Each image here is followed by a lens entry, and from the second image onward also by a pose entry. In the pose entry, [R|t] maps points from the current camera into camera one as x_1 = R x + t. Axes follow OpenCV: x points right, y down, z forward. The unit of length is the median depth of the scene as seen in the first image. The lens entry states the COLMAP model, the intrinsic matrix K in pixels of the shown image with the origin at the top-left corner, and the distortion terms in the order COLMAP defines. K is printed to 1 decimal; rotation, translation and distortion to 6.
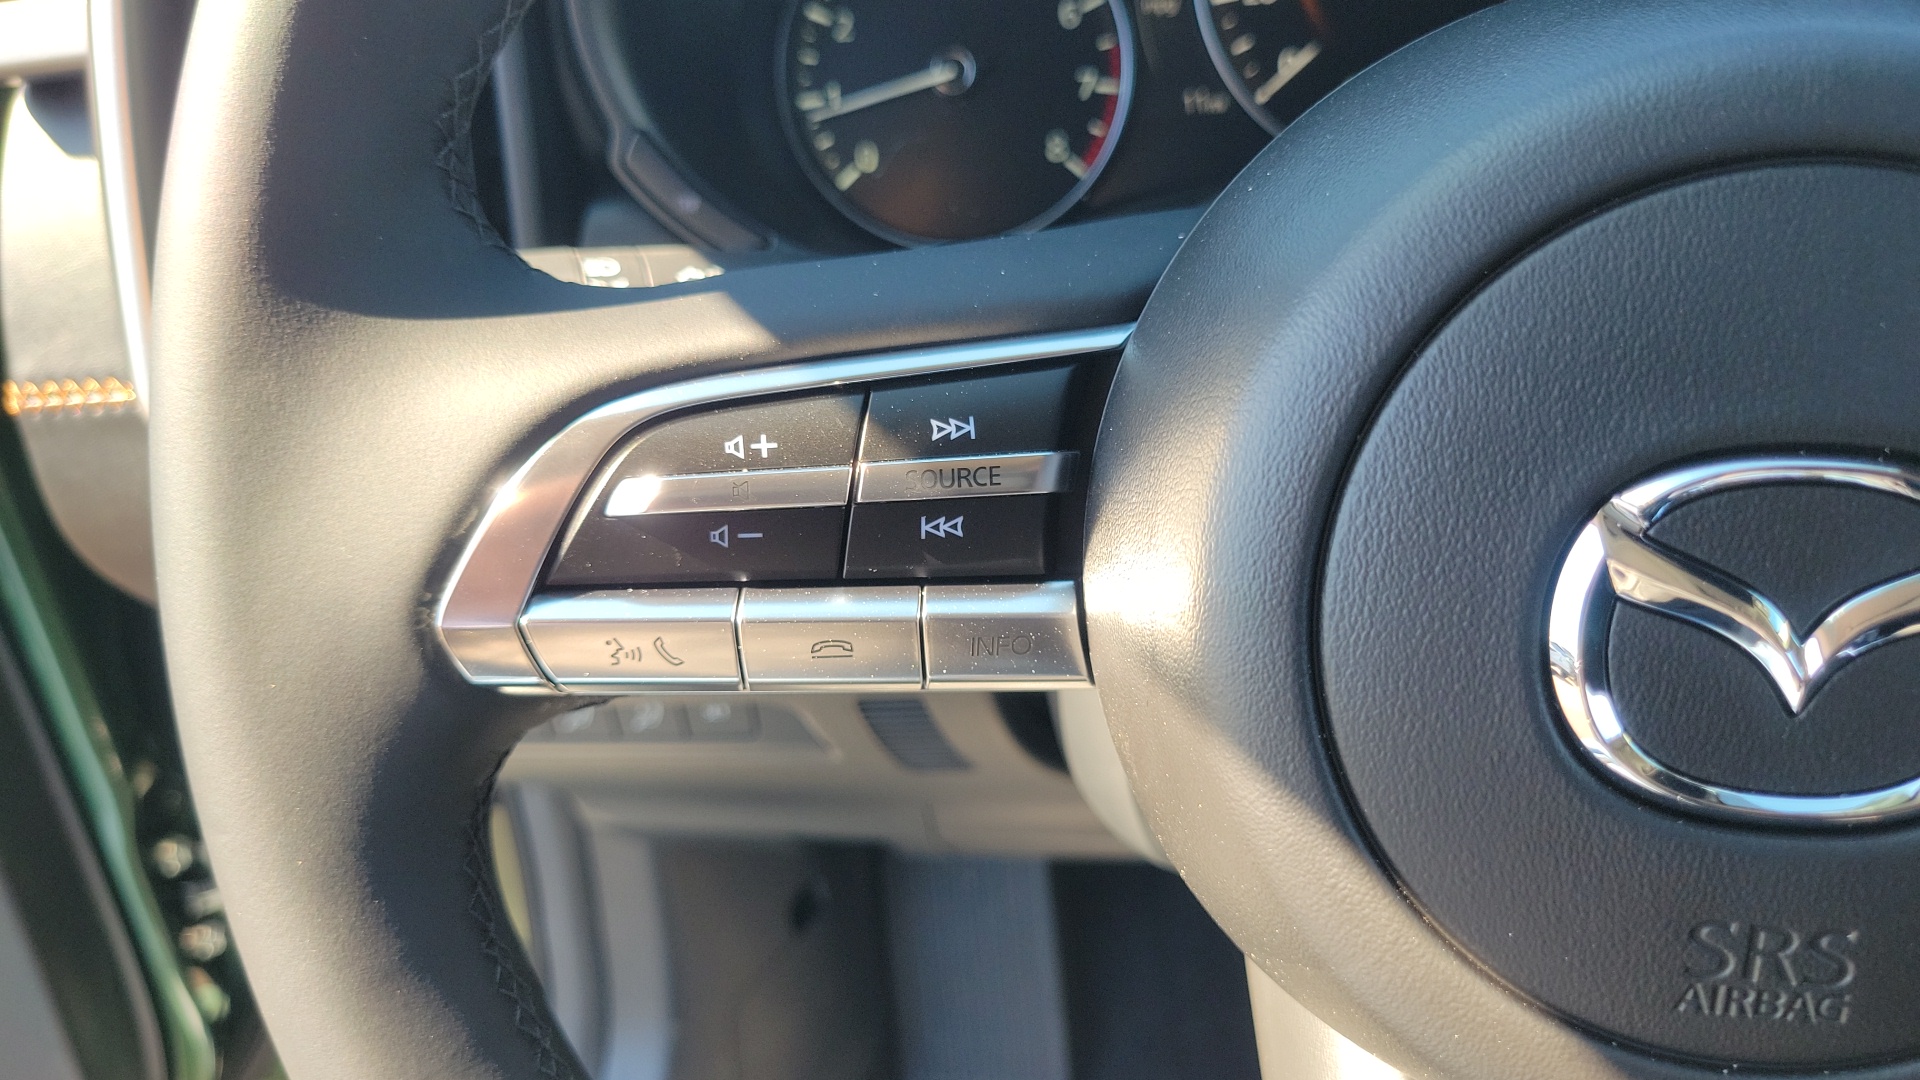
lens RADIAL K [[1500.6, 0, 952.8], [0, 1500.6, 543.9], [0, 0, 1]] dist [-0.000868, 0.006423]
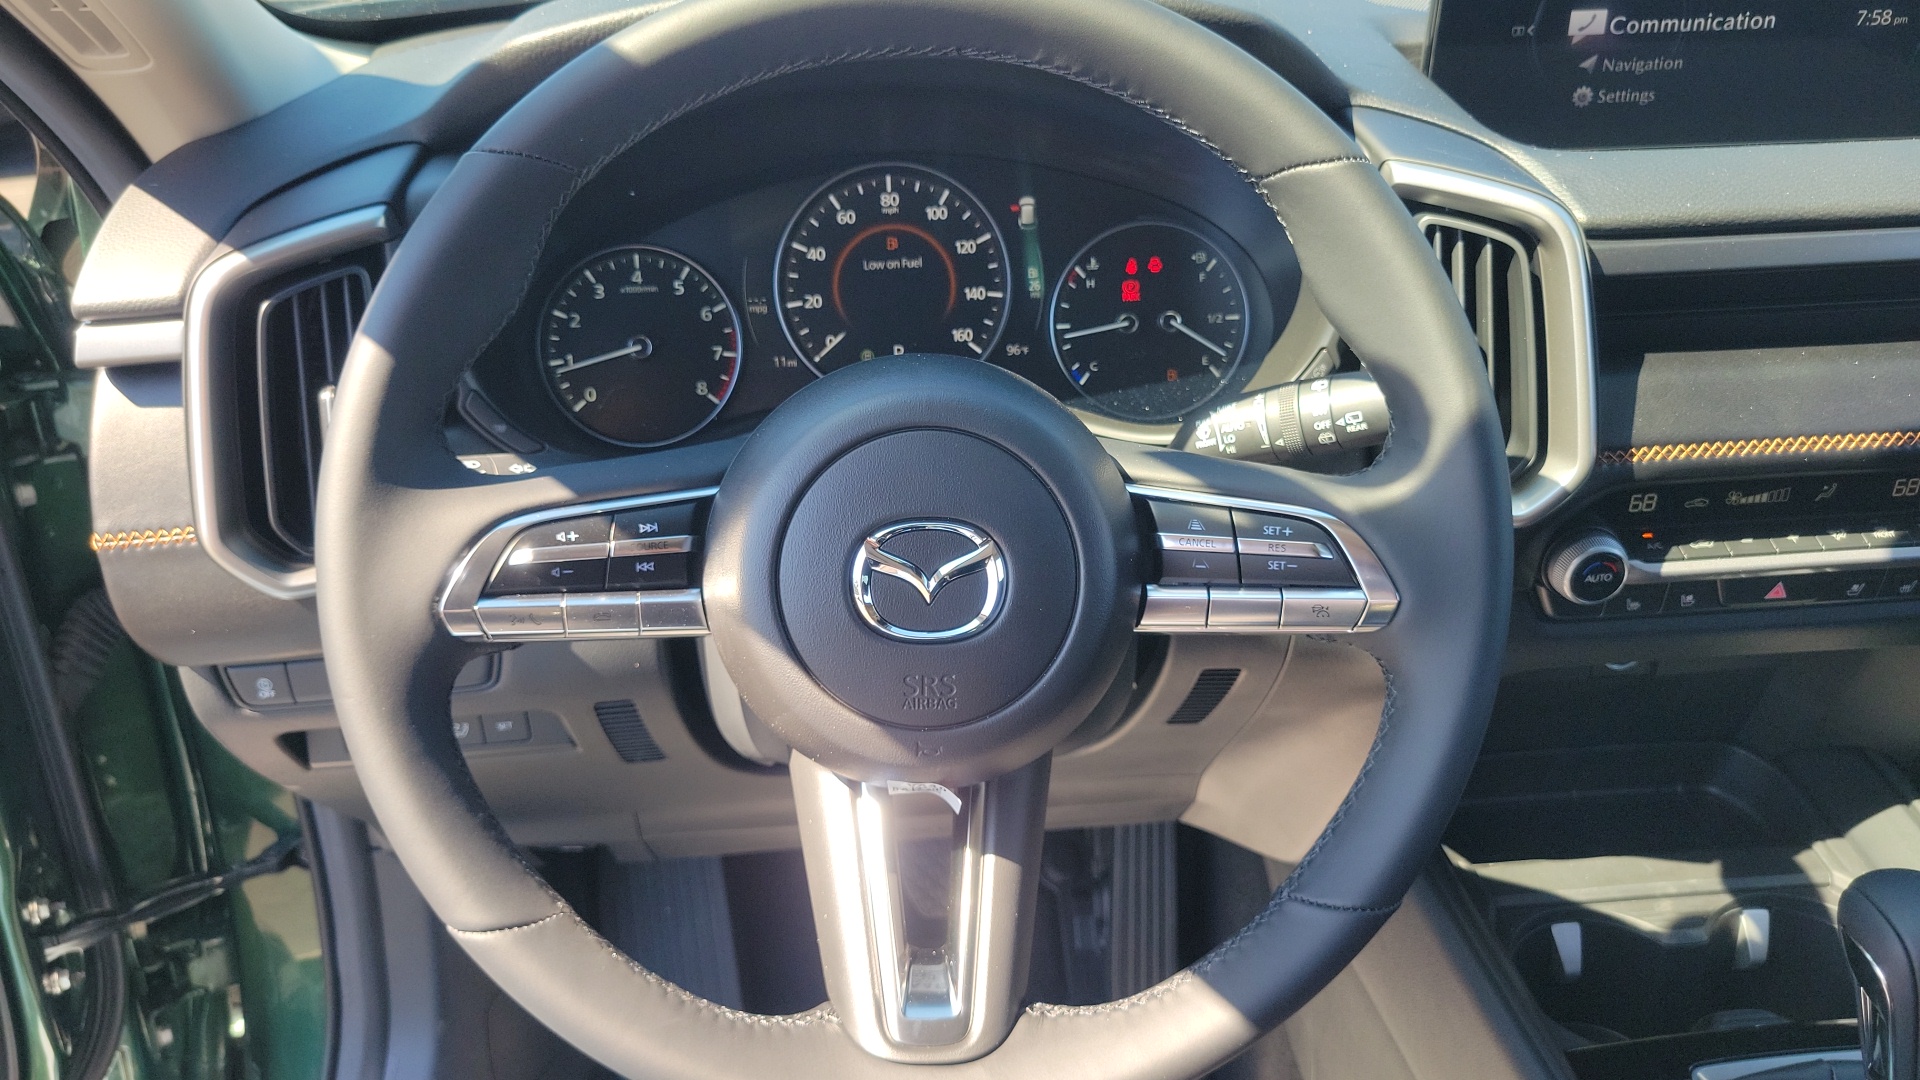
lens RADIAL K [[1500.6, 0, 952.8], [0, 1500.6, 543.9], [0, 0, 1]] dist [-0.000868, 0.006423]
pose [[0.978413, -0.029111, 0.204598, -0.015667], [0.051330, 0.993237, -0.104145, 0.233116], [-0.200182, 0.112399, 0.973290, -1.517804]]
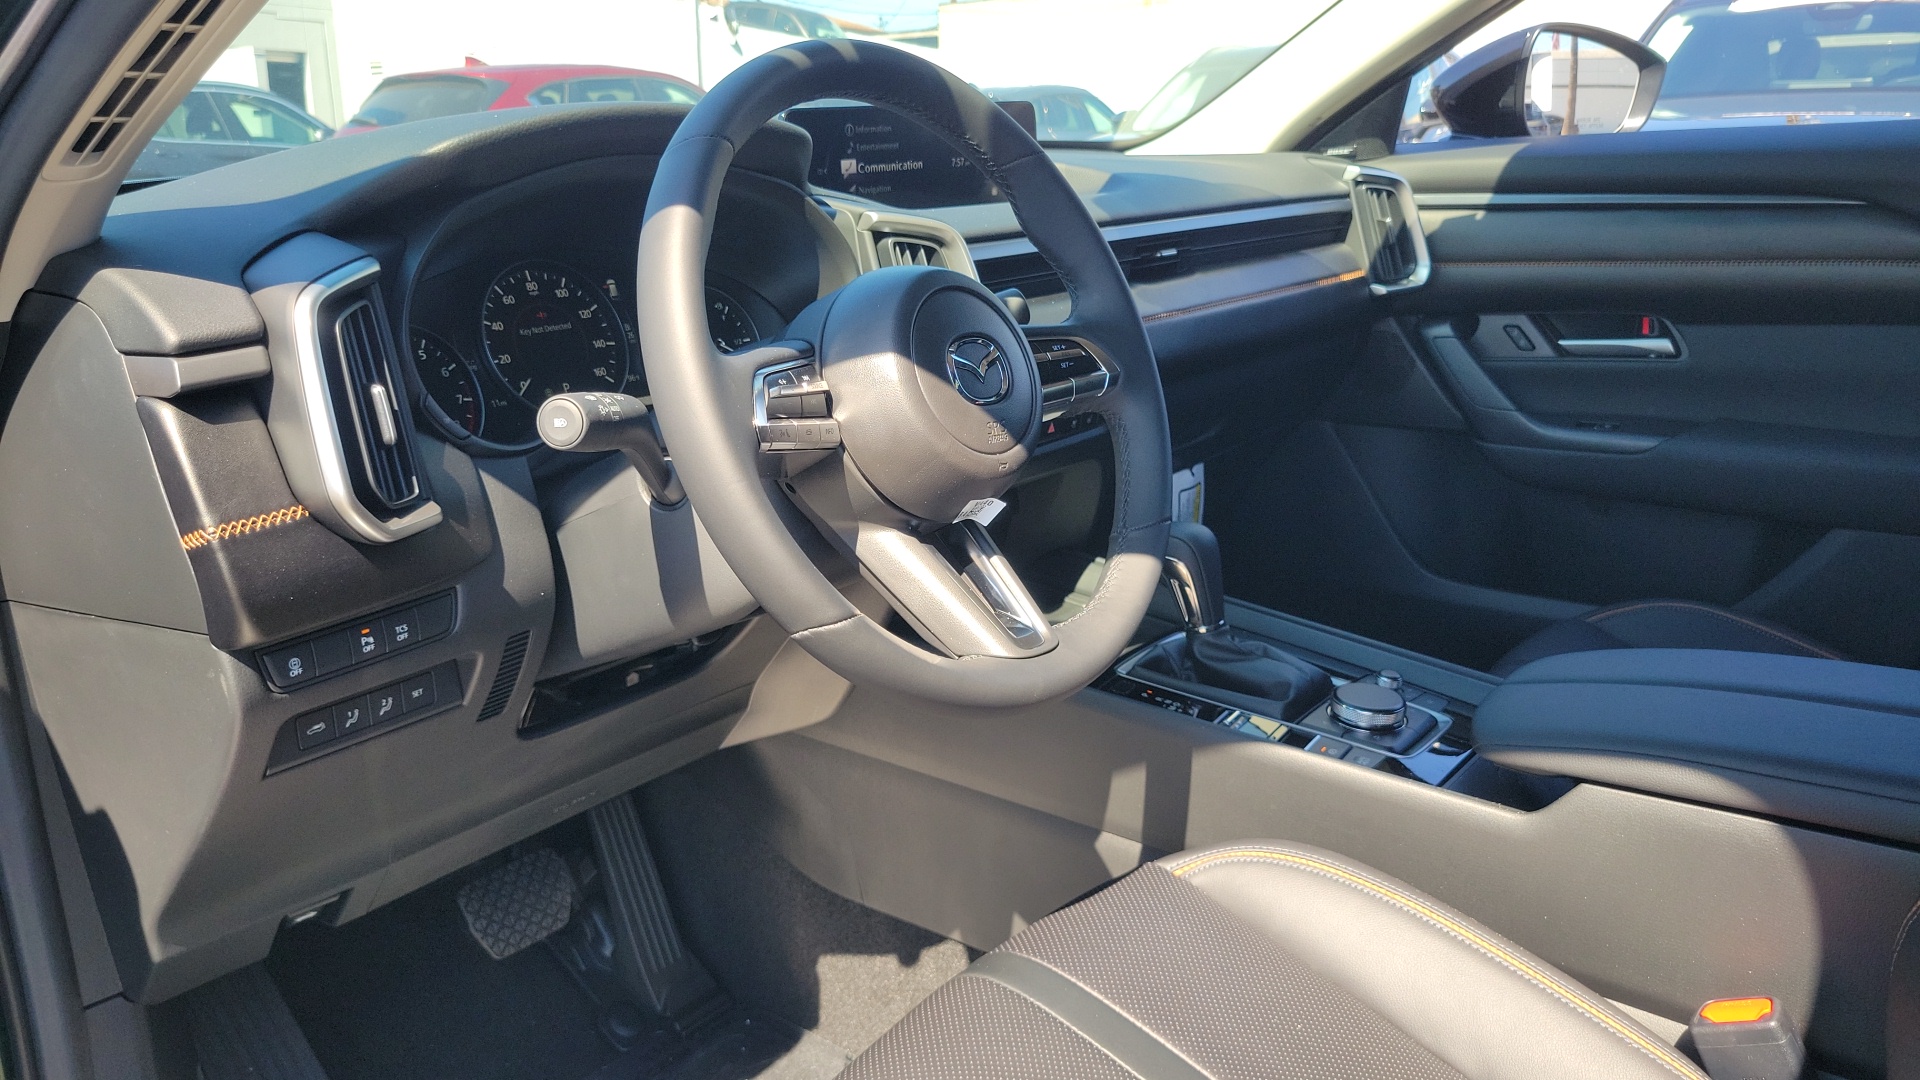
lens RADIAL K [[1500.6, 0, 952.8], [0, 1500.6, 543.9], [0, 0, 1]] dist [-0.000868, 0.006423]
pose [[0.503119, -0.149840, 0.851128, -3.208831], [0.442745, 0.890485, -0.104947, 0.995195], [-0.742191, 0.429634, 0.514361, -1.393929]]
